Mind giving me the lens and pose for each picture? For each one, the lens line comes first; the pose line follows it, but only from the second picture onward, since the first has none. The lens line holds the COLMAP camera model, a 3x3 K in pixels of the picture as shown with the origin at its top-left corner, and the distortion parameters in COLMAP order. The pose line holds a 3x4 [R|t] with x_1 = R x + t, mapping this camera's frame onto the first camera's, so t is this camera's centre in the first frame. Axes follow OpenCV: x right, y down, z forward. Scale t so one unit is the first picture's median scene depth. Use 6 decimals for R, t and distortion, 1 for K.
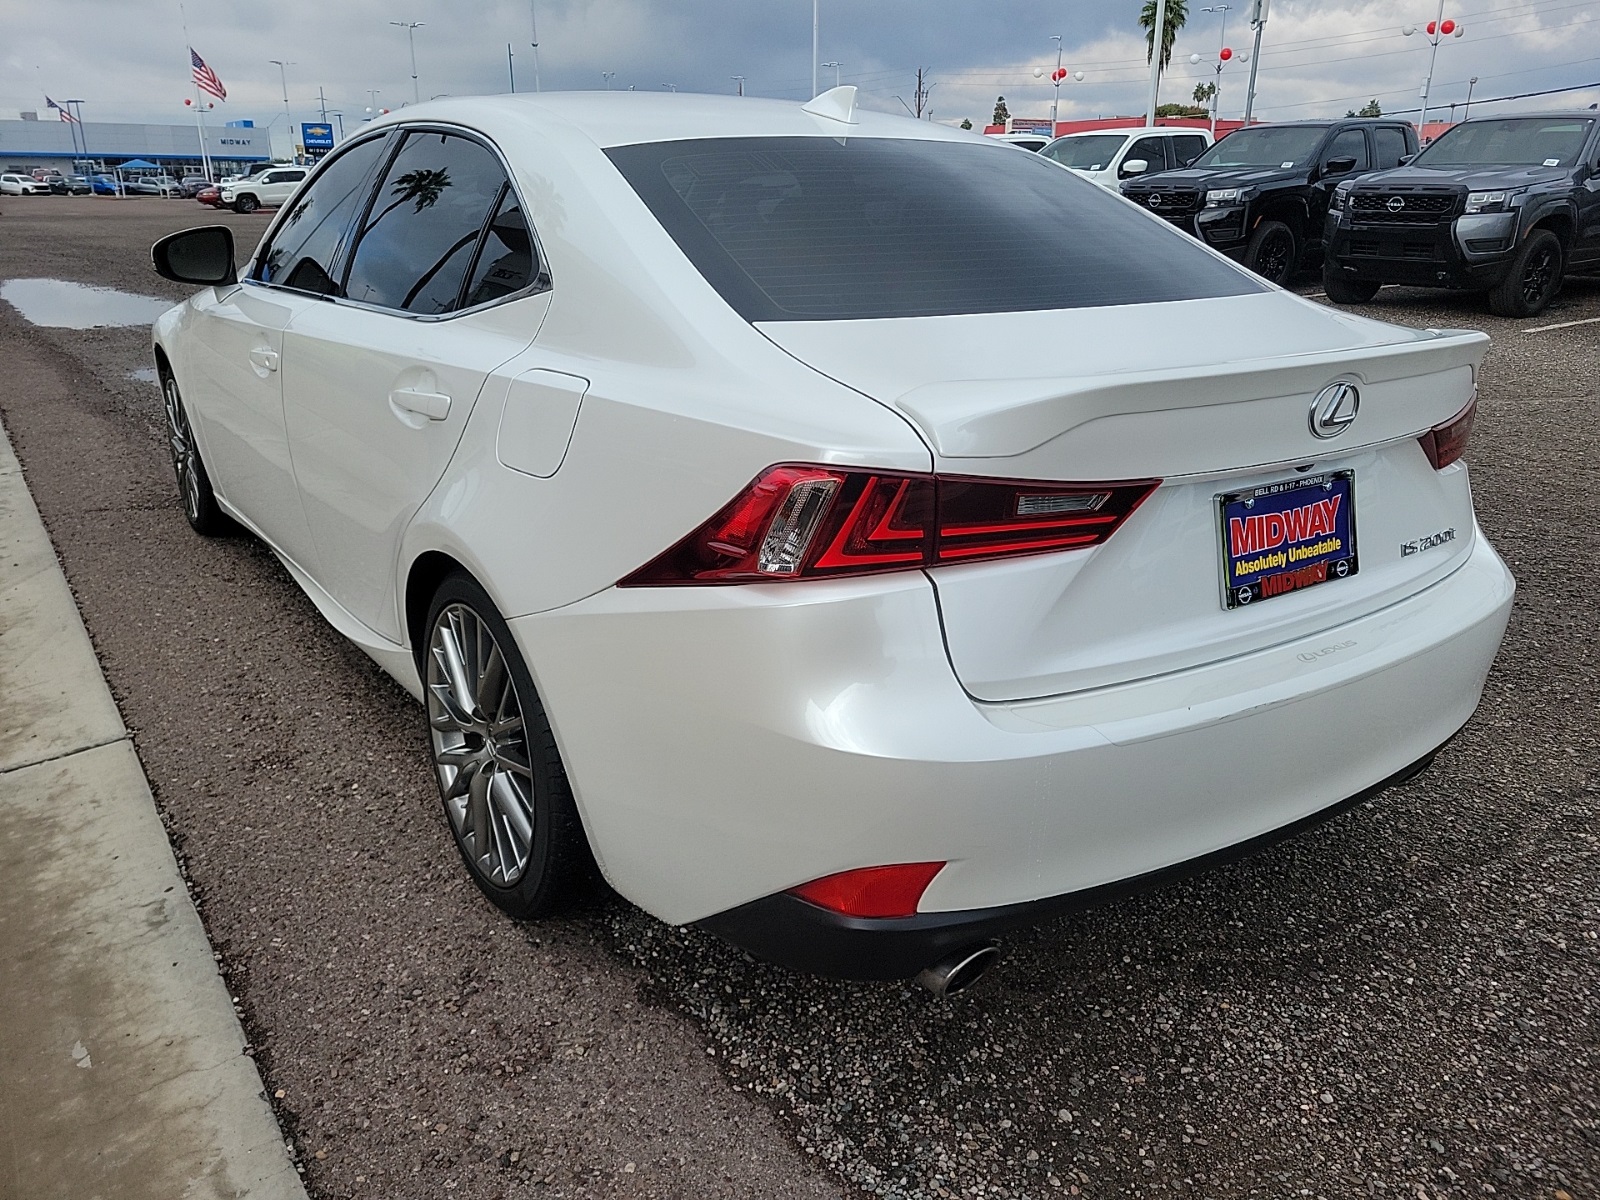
lens RADIAL K [[1202.8, 0, 800.0], [0, 1202.8, 600.0], [0, 0, 1]] dist [0.043046, -0.027690]
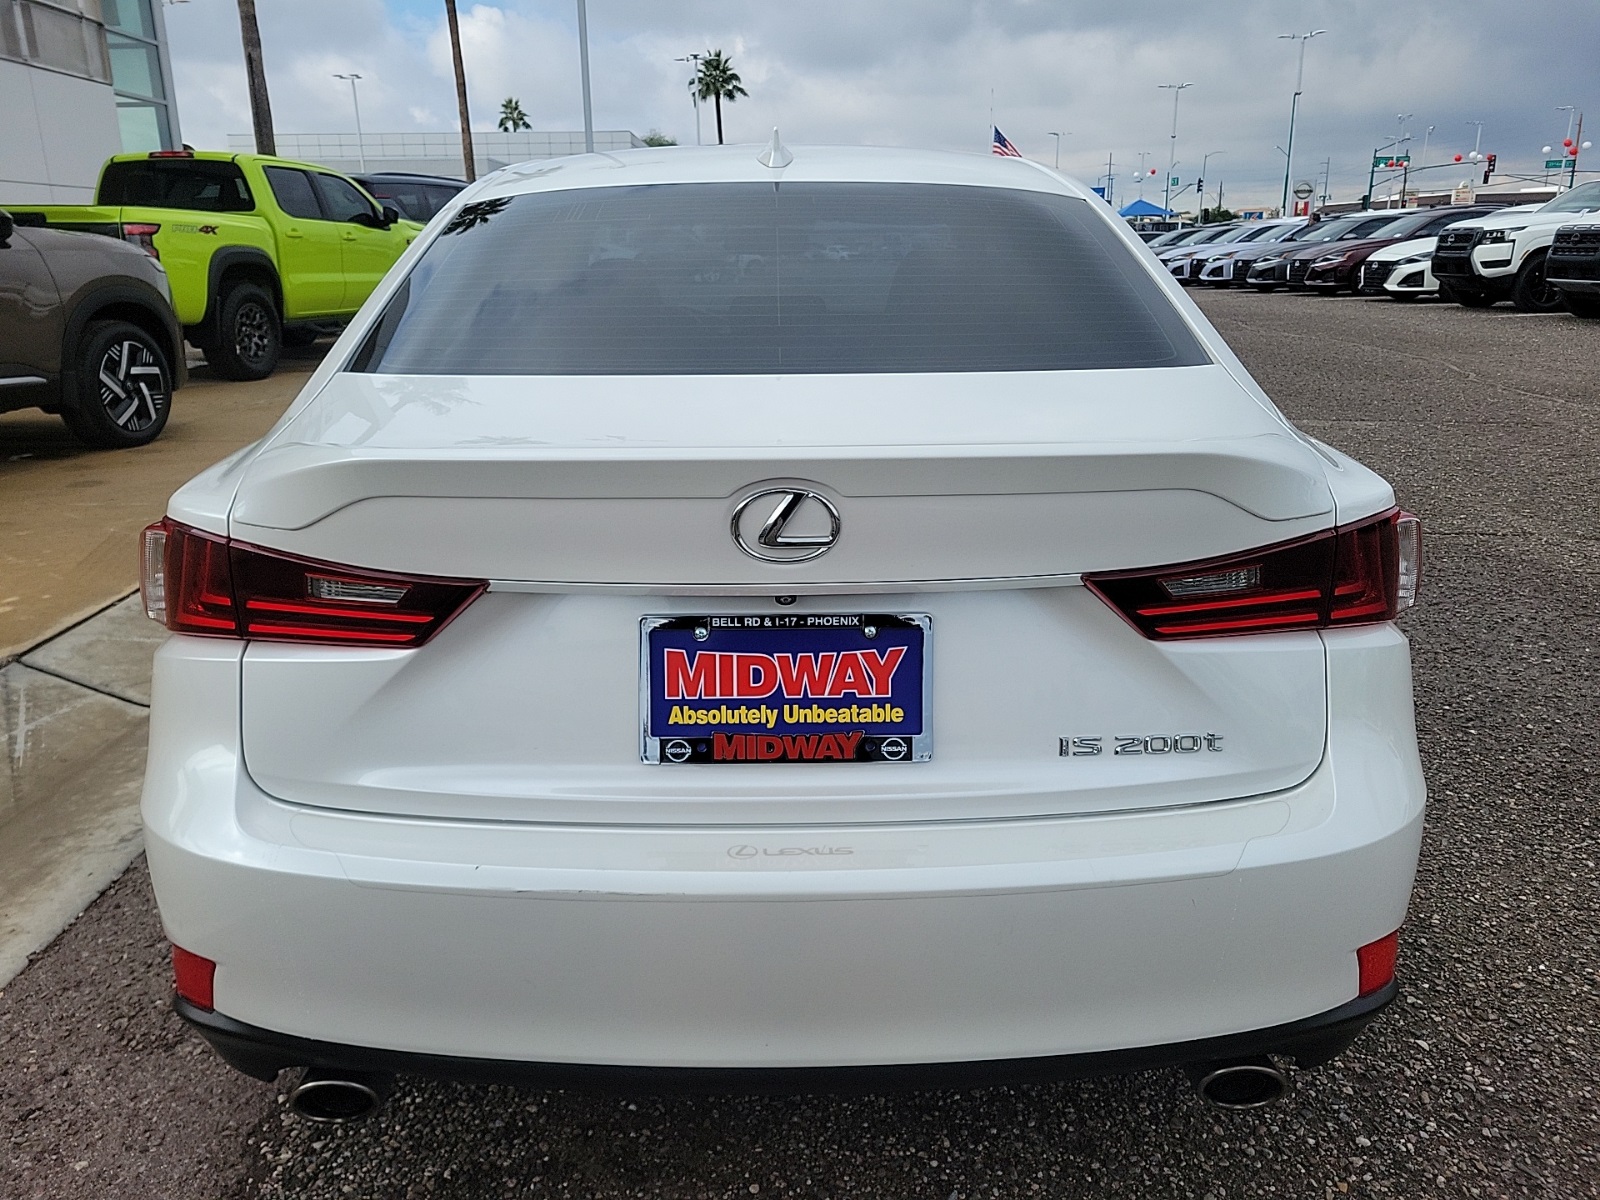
lens RADIAL K [[1202.8, 0, 800.0], [0, 1202.8, 600.0], [0, 0, 1]] dist [0.043046, -0.027690]
pose [[0.831413, 0.145554, -0.536252, 0.636339], [-0.168087, 0.985748, 0.006956, -0.089715], [0.529622, 0.084354, 0.844029, 0.296383]]
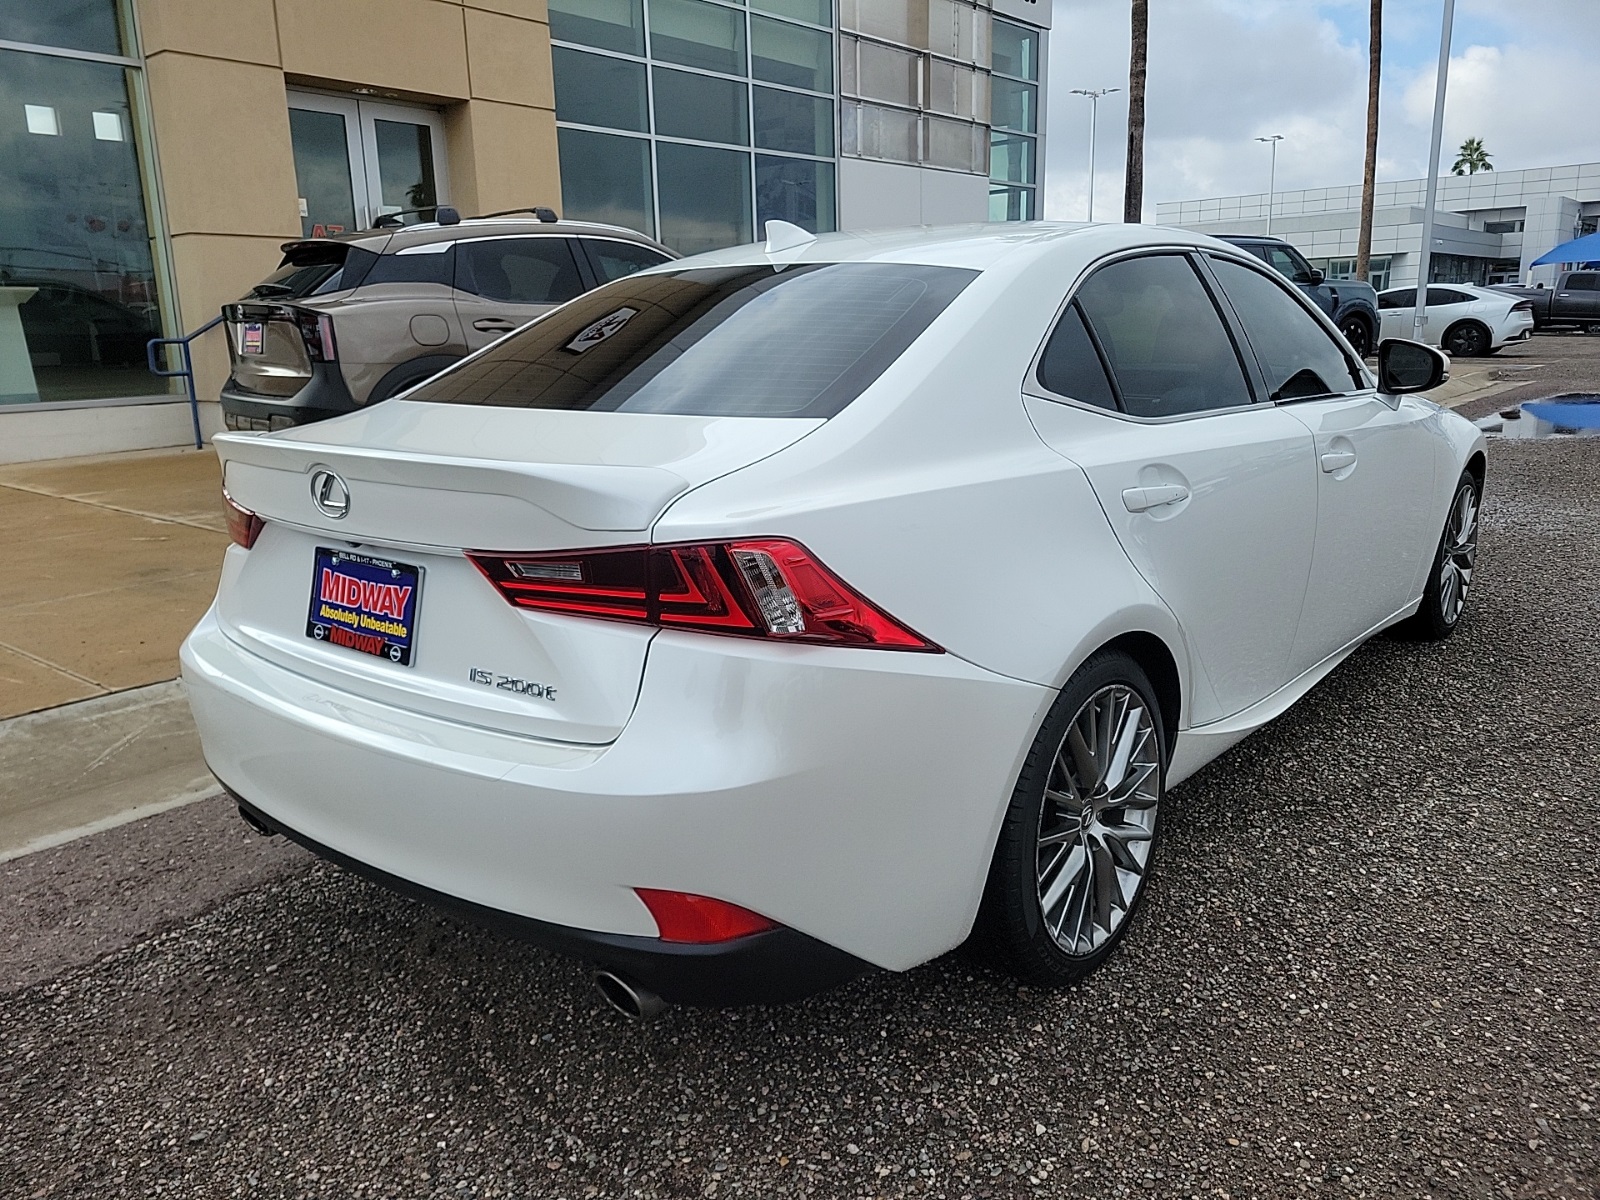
lens RADIAL K [[1202.8, 0, 800.0], [0, 1202.8, 600.0], [0, 0, 1]] dist [0.043046, -0.027690]
pose [[0.272236, 0.210256, -0.938978, 1.268358], [-0.289086, 0.948626, 0.128602, -0.257245], [0.917778, 0.236436, 0.319032, 0.804733]]
